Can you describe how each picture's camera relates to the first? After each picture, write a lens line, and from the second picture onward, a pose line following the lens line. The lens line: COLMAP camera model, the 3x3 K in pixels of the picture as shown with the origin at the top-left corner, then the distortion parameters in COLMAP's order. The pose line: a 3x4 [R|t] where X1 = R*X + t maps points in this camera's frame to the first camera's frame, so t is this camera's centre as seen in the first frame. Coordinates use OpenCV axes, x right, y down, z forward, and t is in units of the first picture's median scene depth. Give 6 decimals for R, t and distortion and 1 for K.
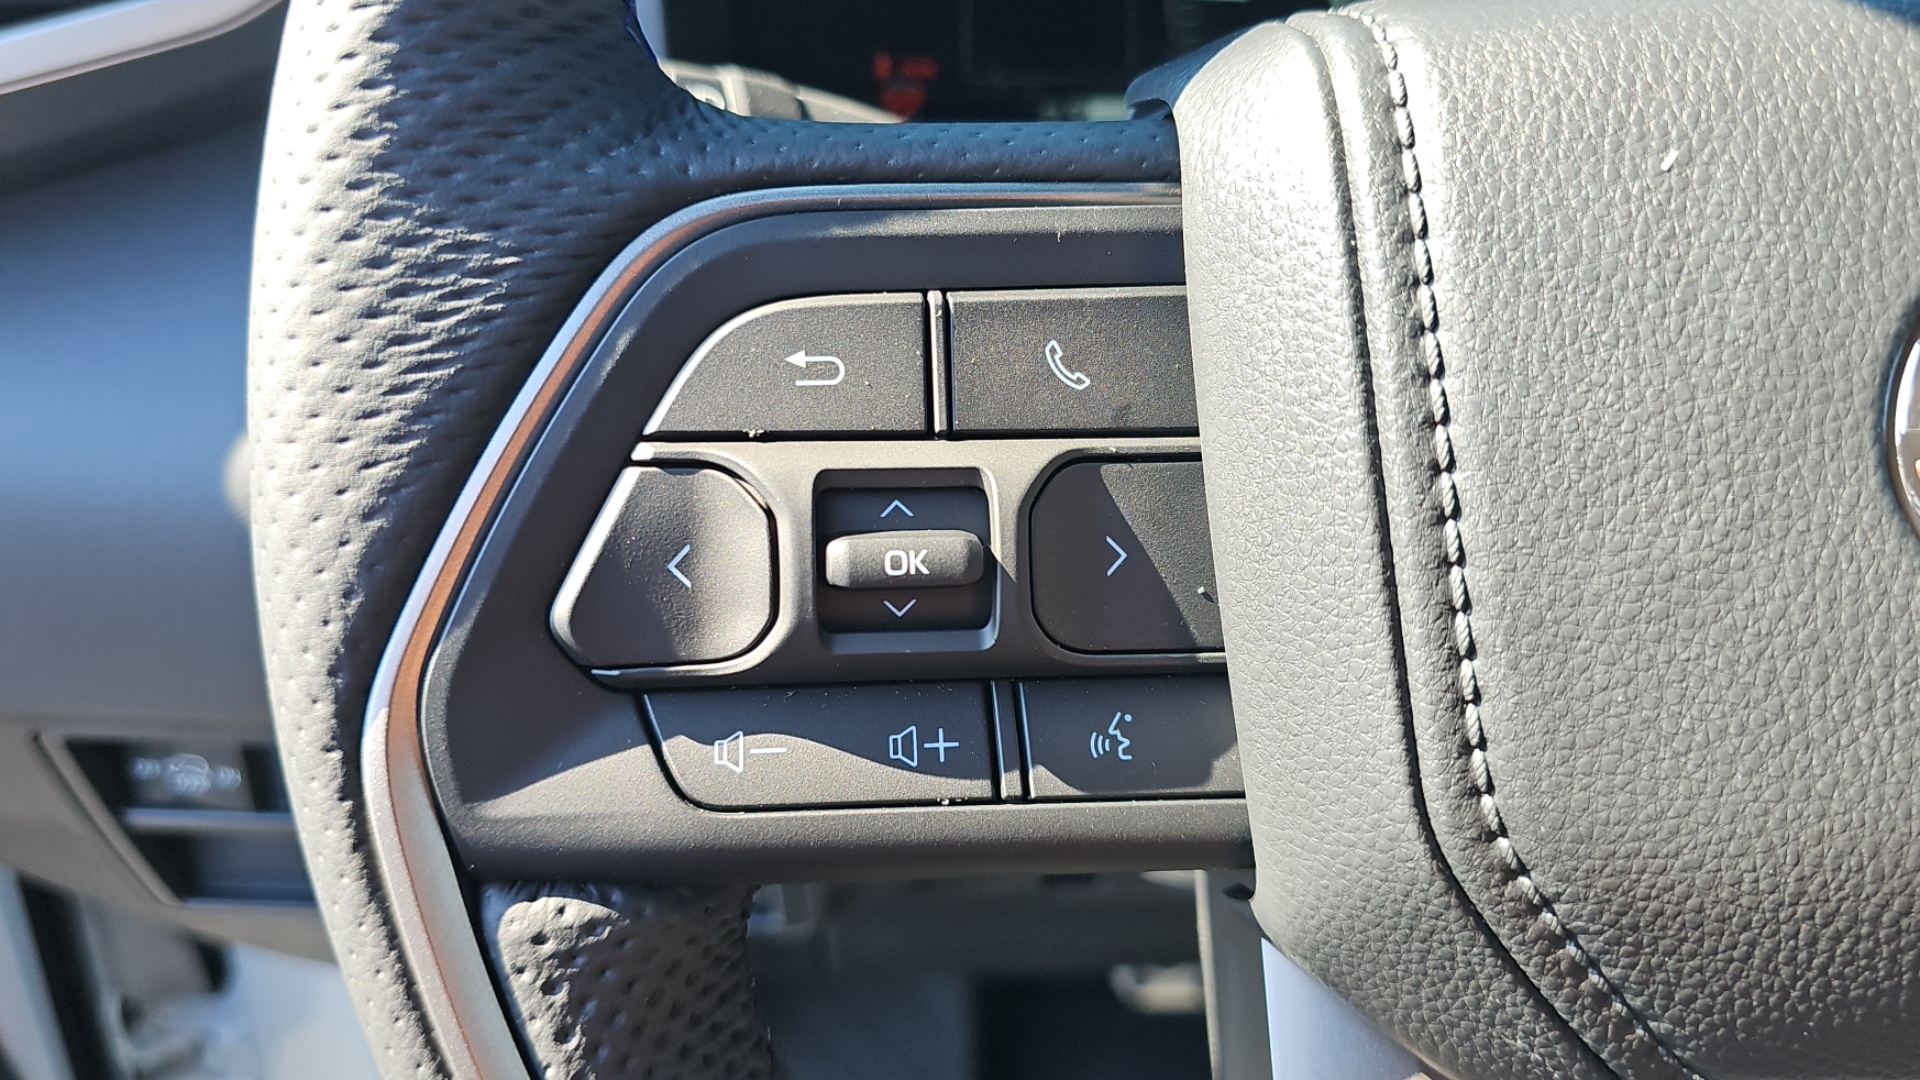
lens RADIAL K [[1696.3, 0, 957.3], [0, 1696.3, 536.1], [0, 0, 1]] dist [0.072150, 0.000001]
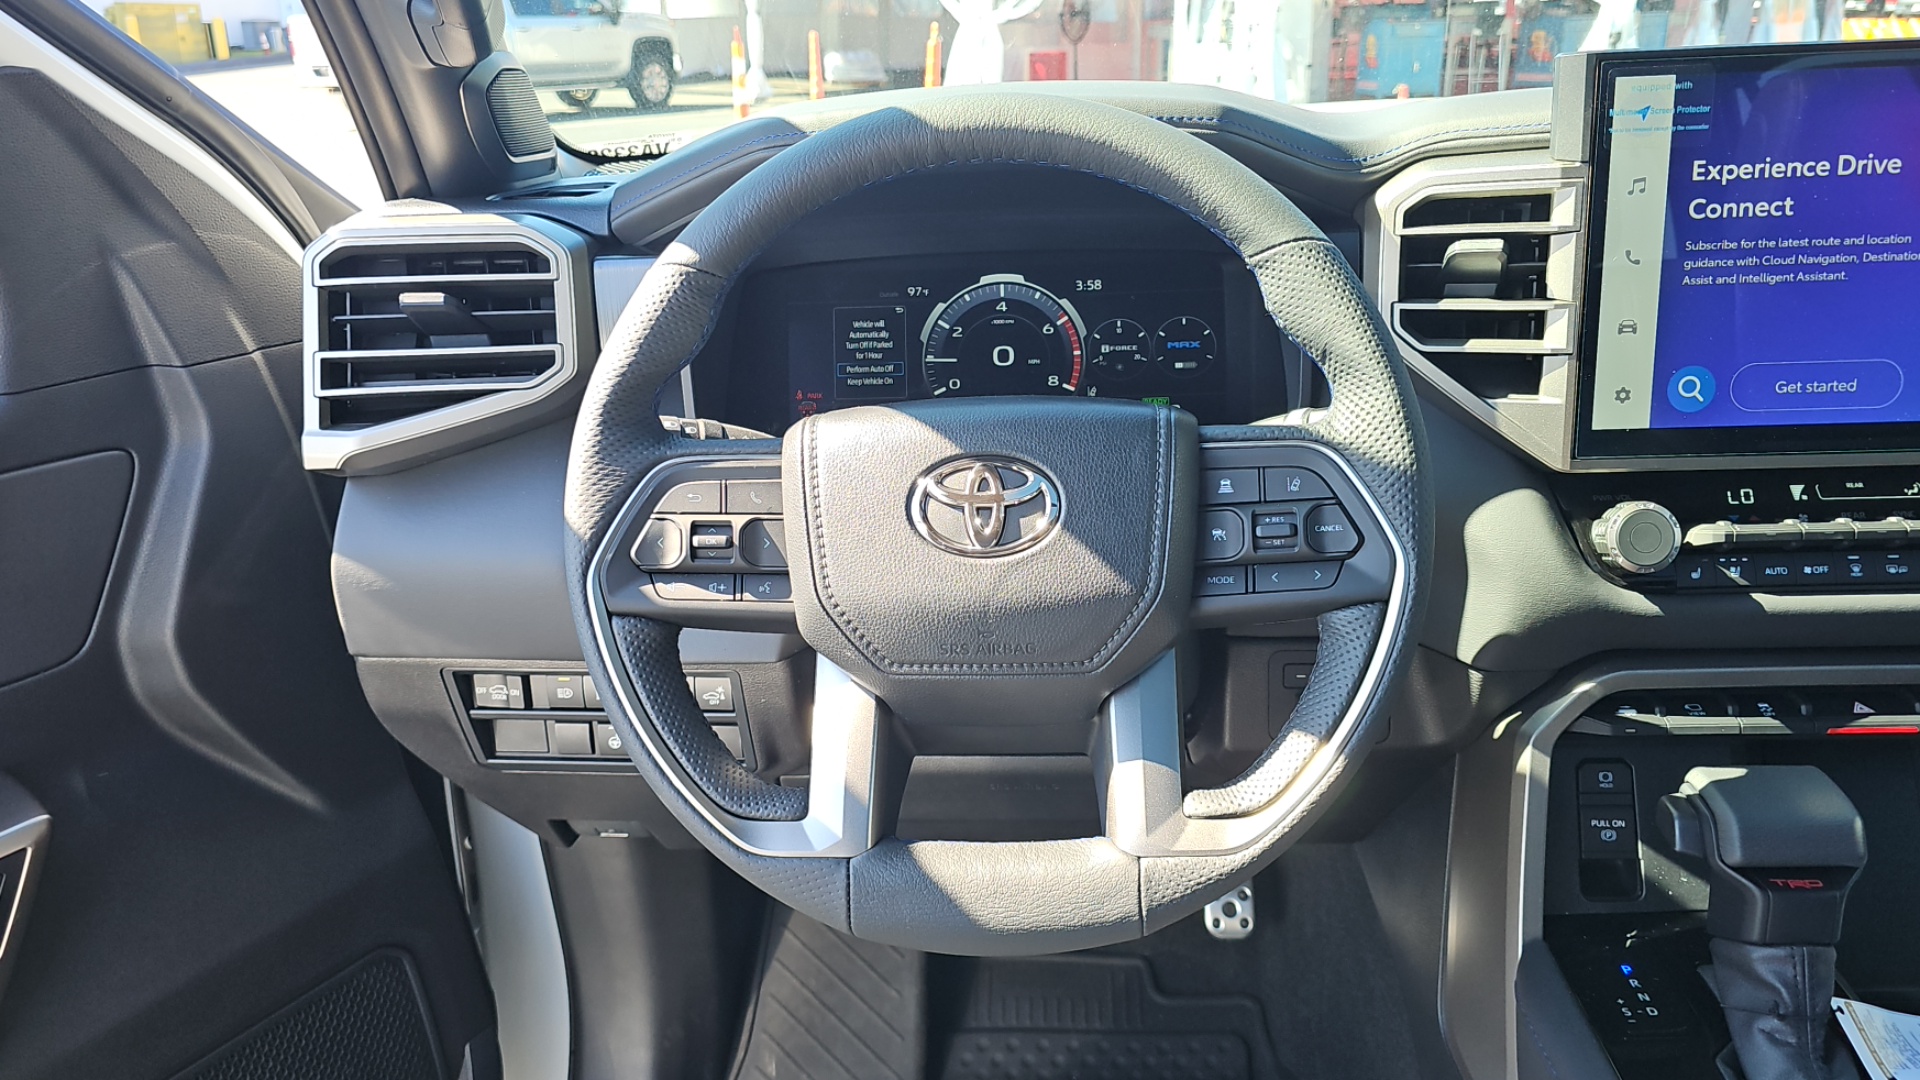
lens RADIAL K [[1363.7, 0, 962.8], [0, 1363.7, 537.2], [0, 0, 1]] dist [0.017970, -0.025658]
pose [[0.997744, -0.000924, -0.067122, 0.834776], [-0.007218, 0.992630, -0.120967, 0.416377], [0.066740, 0.121178, 0.990385, -2.383439]]
